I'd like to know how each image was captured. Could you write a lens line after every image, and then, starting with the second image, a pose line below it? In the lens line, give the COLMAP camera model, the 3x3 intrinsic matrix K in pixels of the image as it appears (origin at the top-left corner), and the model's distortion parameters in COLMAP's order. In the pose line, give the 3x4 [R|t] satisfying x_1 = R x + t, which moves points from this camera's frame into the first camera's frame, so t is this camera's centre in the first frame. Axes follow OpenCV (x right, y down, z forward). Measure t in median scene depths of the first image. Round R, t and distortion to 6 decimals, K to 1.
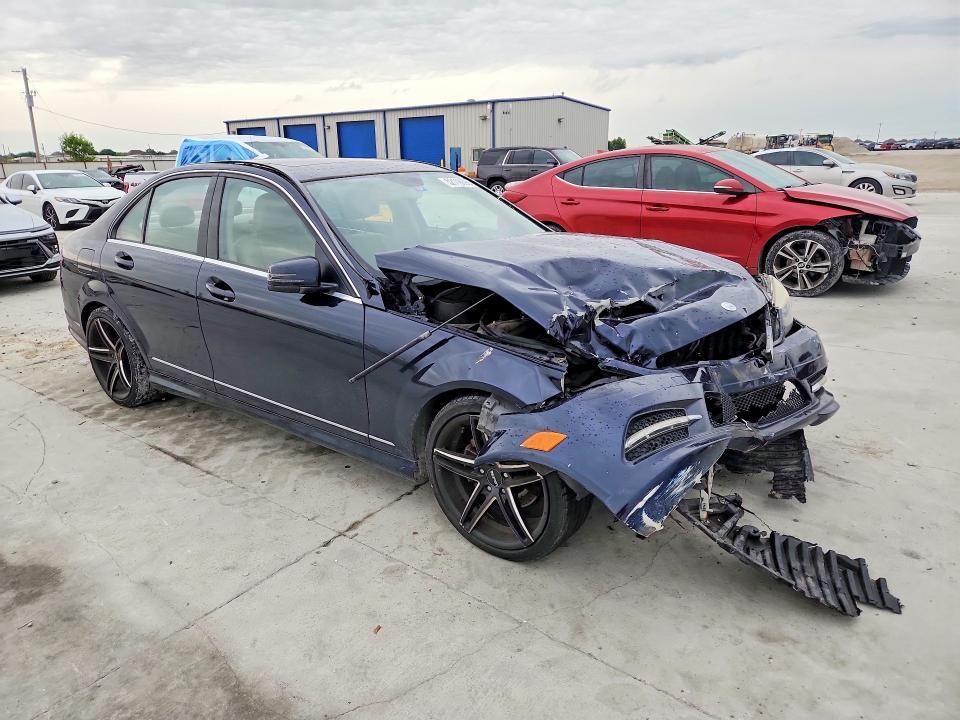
lens RADIAL K [[657.9, 0, 480.0], [0, 657.9, 360.0], [0, 0, 1]] dist [0.031460, -0.002379]
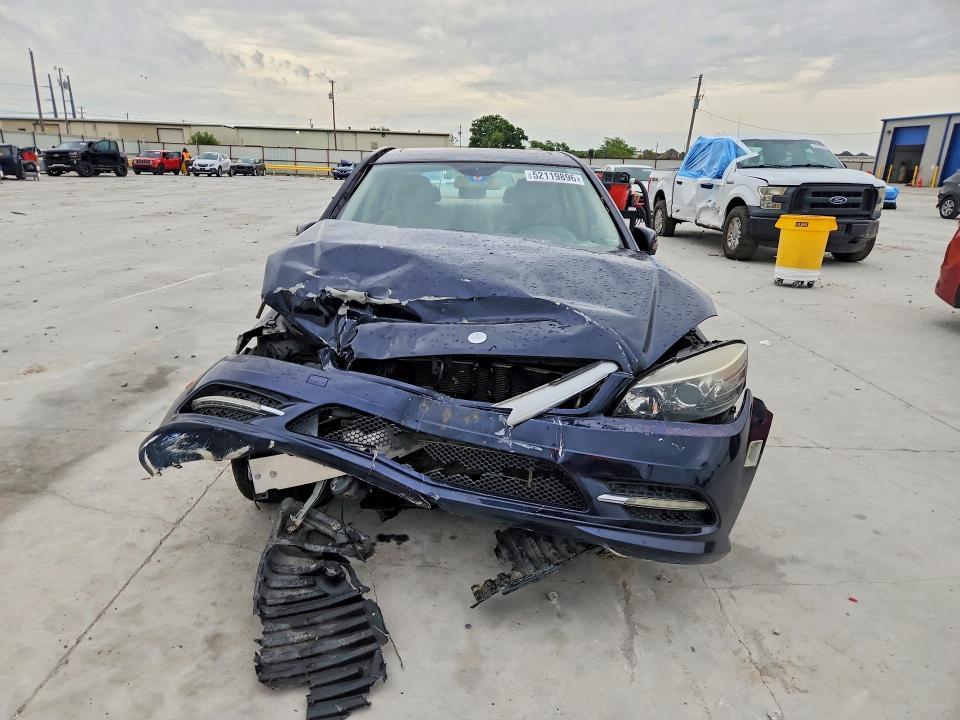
lens RADIAL K [[654.2, 0, 447.3], [0, 654.2, 382.1], [0, 0, 1]] dist [0.035975, -0.003355]
pose [[0.590102, 0.300986, -0.749124, 1.016493], [-0.278712, 0.946806, 0.160864, -0.154848], [0.757693, 0.113863, 0.642601, 0.488233]]
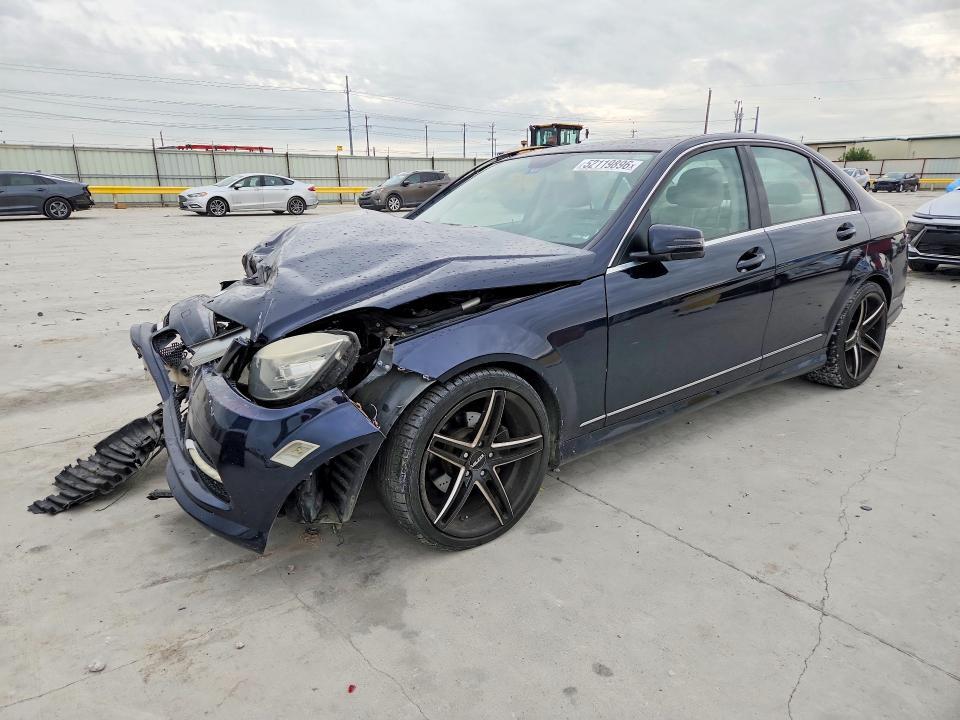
lens RADIAL K [[657.9, 0, 480.0], [0, 657.9, 360.0], [0, 0, 1]] dist [0.031460, -0.002379]
pose [[-0.278282, 0.291016, -0.915352, 1.270187], [-0.268974, 0.891255, 0.365128, -0.497008], [0.922069, 0.347815, -0.169745, 1.645155]]
